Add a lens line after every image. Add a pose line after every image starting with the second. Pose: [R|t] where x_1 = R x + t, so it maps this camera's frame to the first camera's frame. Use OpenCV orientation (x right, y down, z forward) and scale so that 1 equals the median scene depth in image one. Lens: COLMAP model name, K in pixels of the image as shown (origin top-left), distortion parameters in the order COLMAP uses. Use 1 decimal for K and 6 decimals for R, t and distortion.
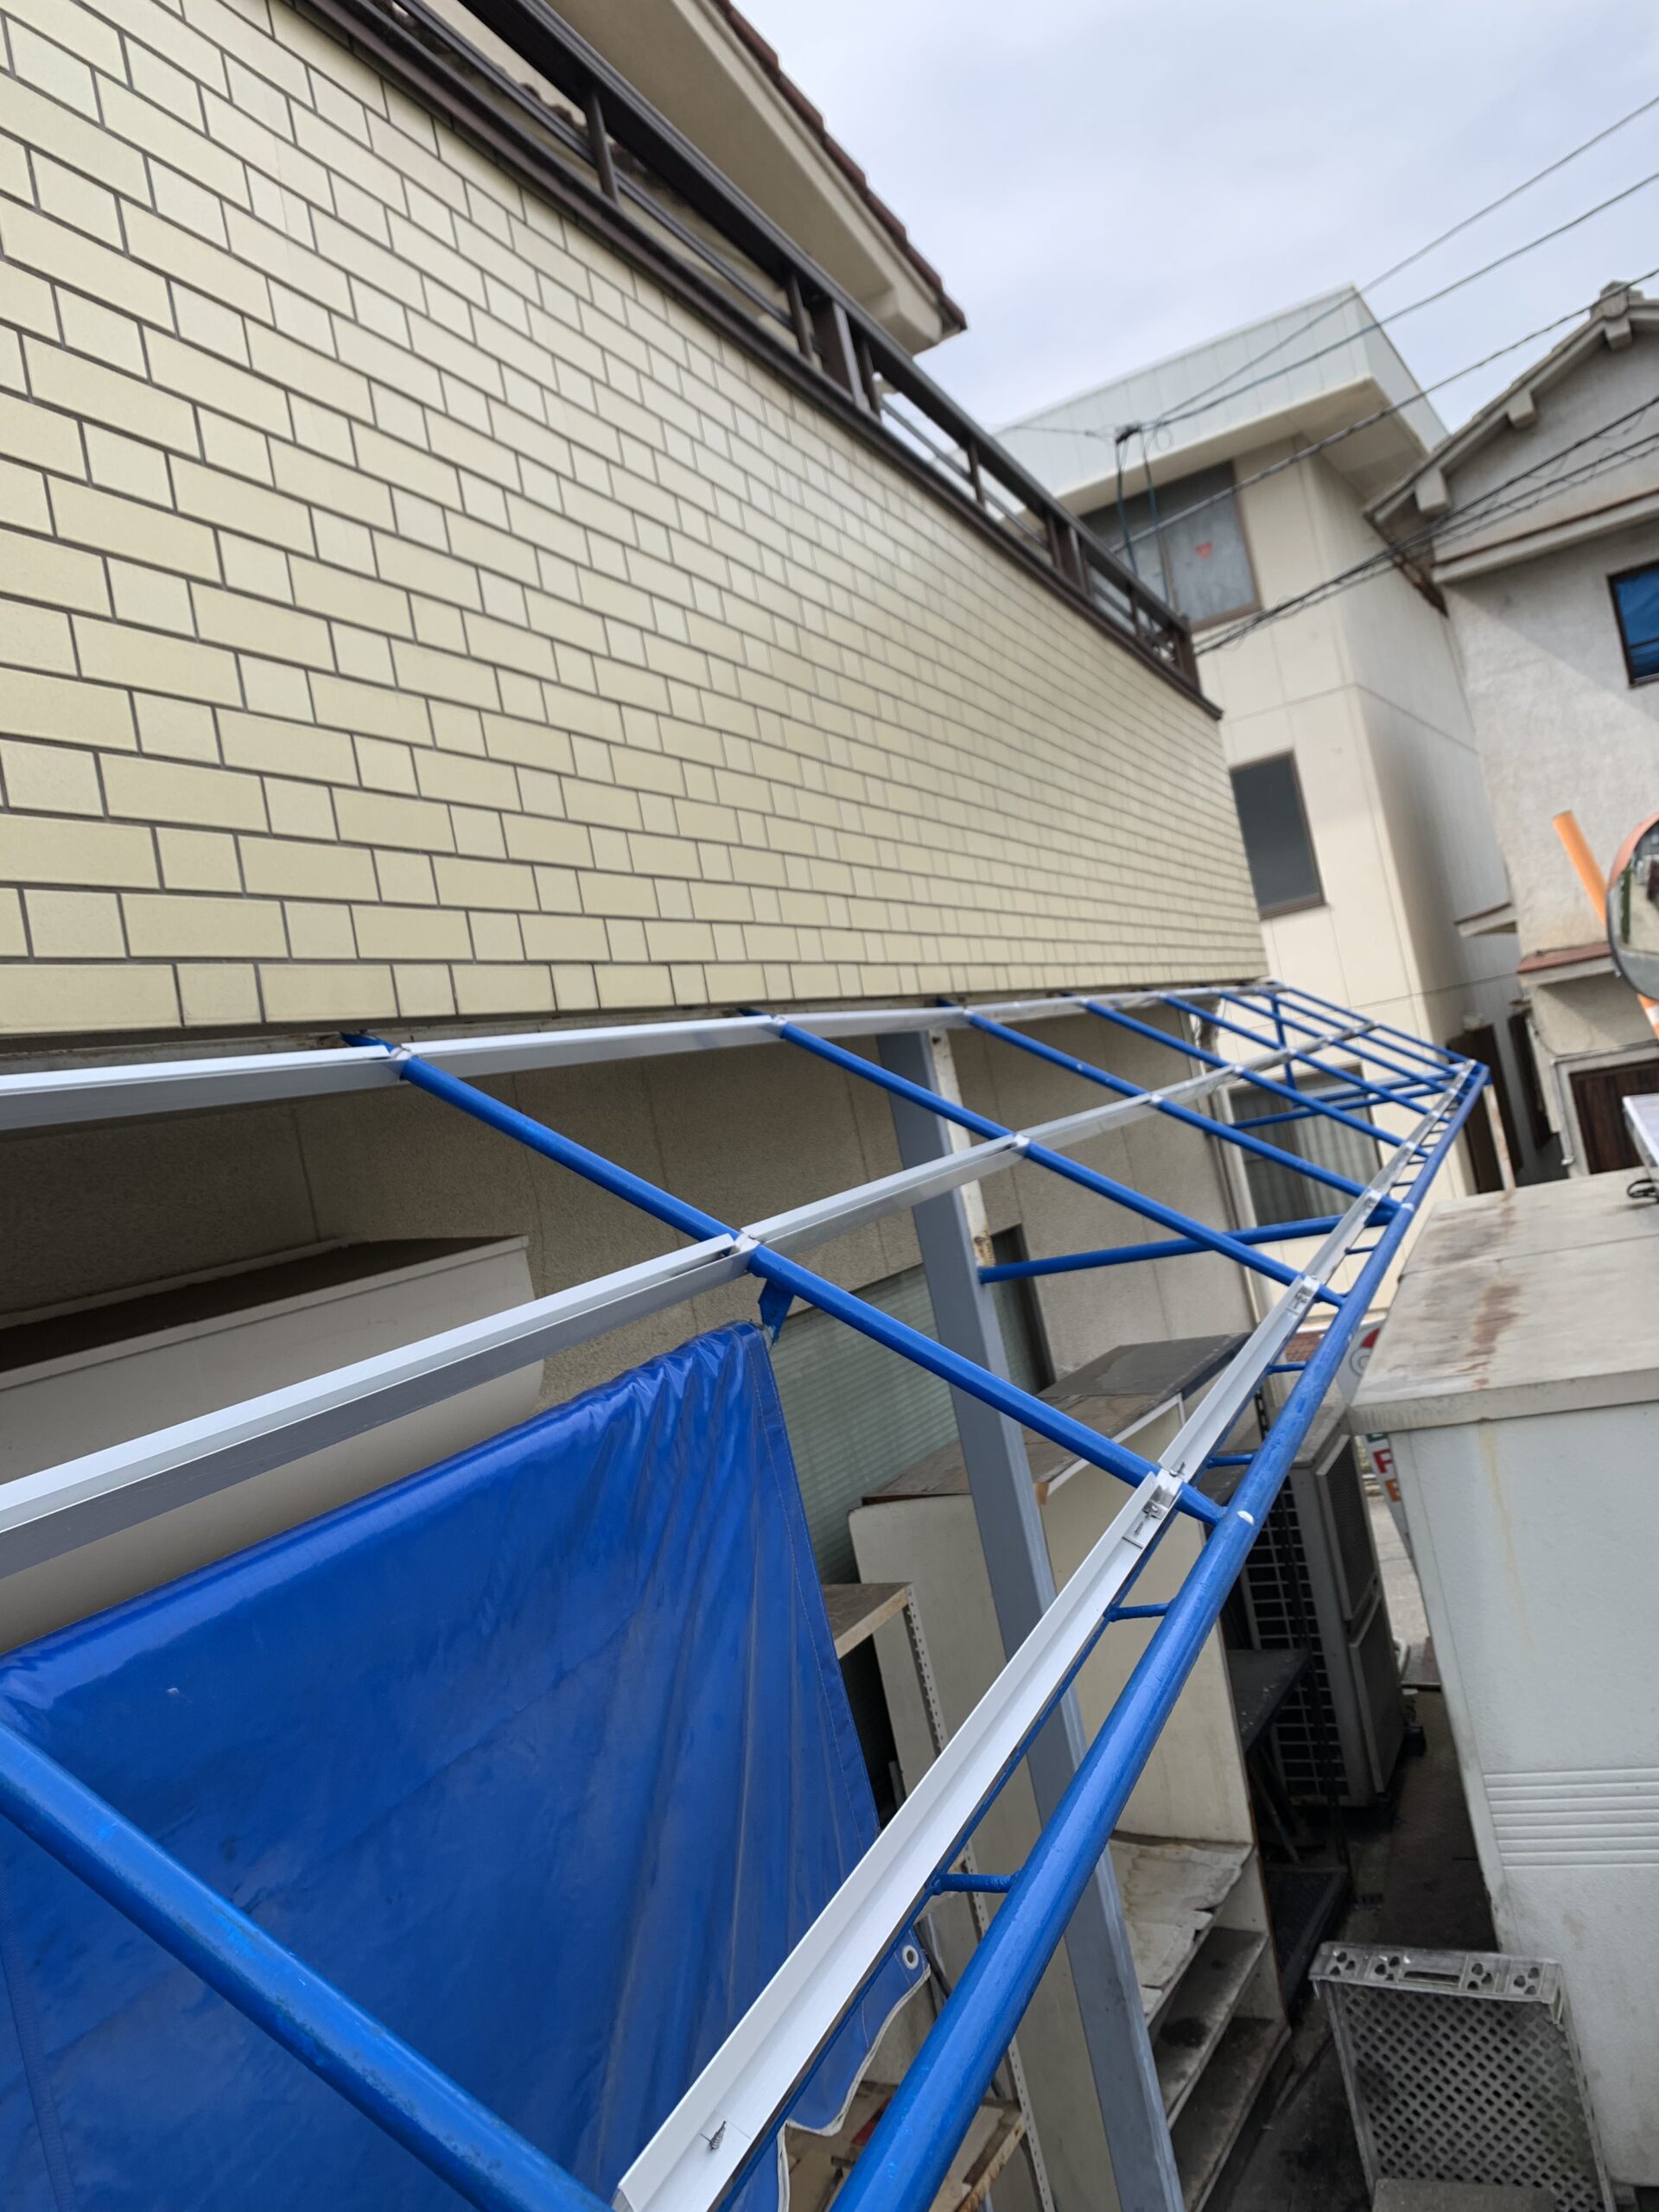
lens RADIAL K [[1690.4, 0, 856.1], [0, 1690.4, 1165.4], [0, 0, 1]] dist [0.031933, -0.049803]
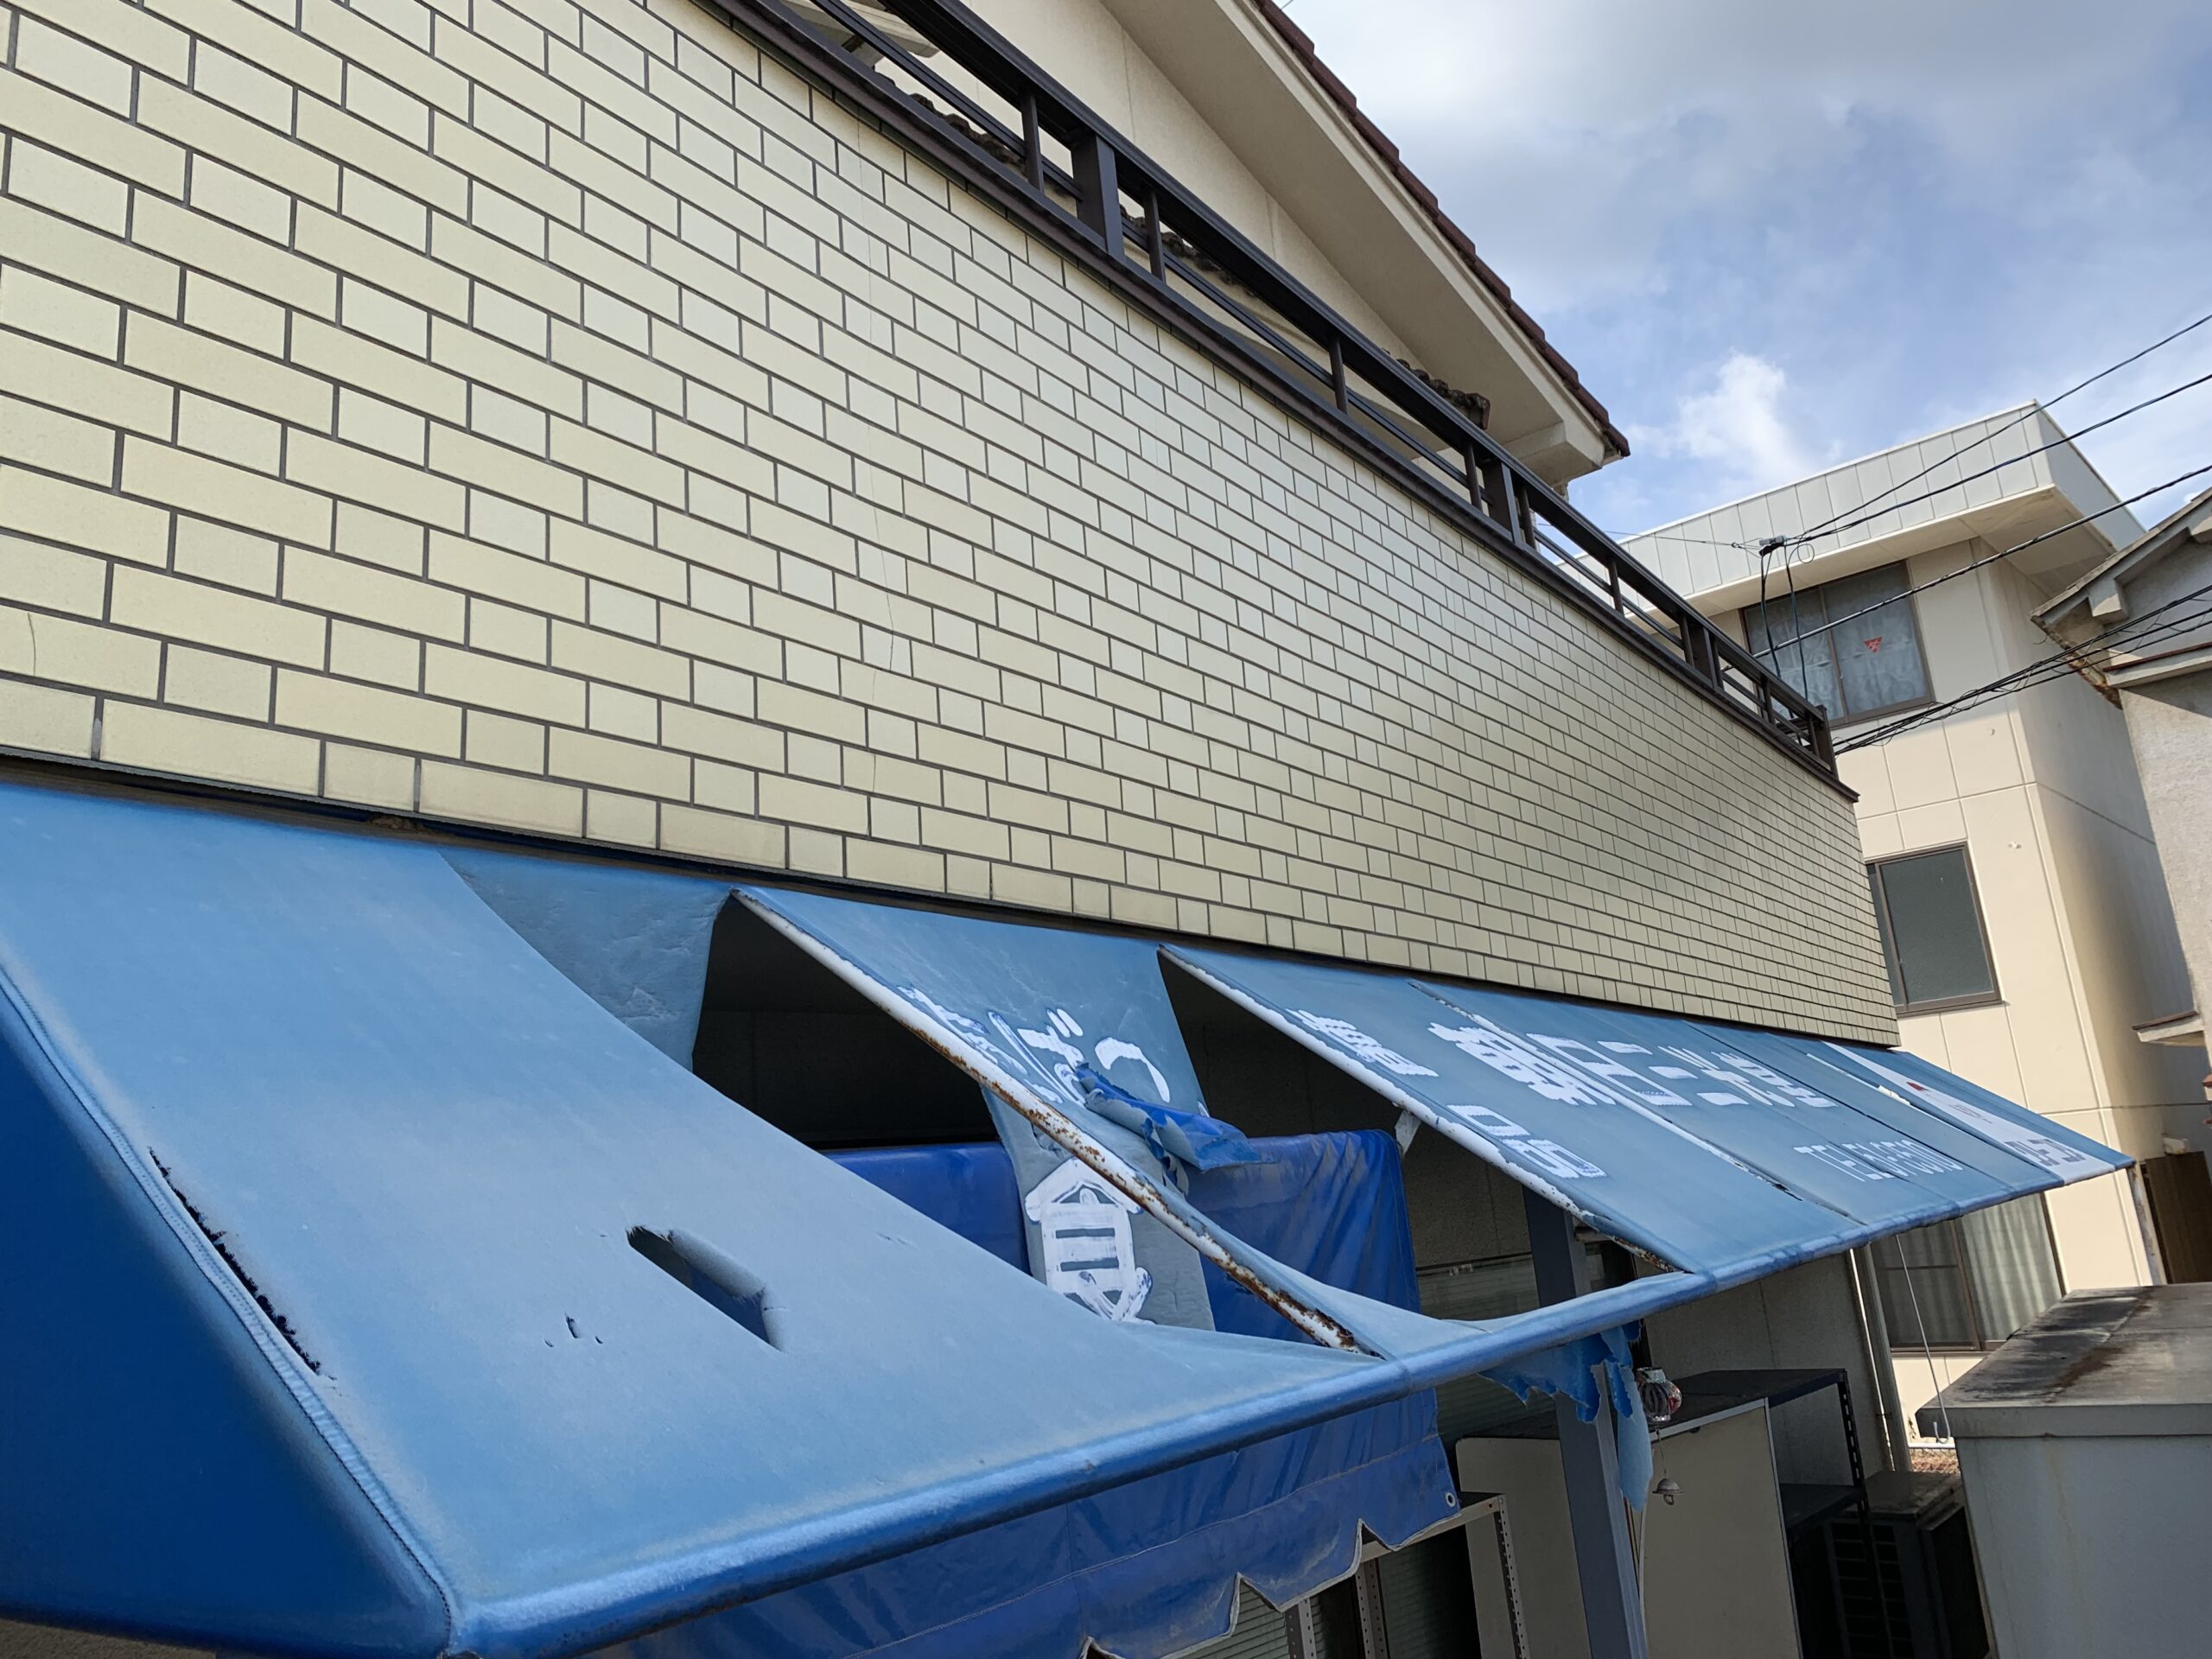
lens RADIAL K [[1690.4, 0, 1092.5], [0, 1690.4, 843.9], [0, 0, 1]] dist [0.031933, -0.049803]
pose [[0.969183, 0.068688, -0.236570, 0.011955], [-0.117690, 0.972761, -0.199711, 0.082172], [0.216409, 0.221399, 0.950868, -0.279054]]
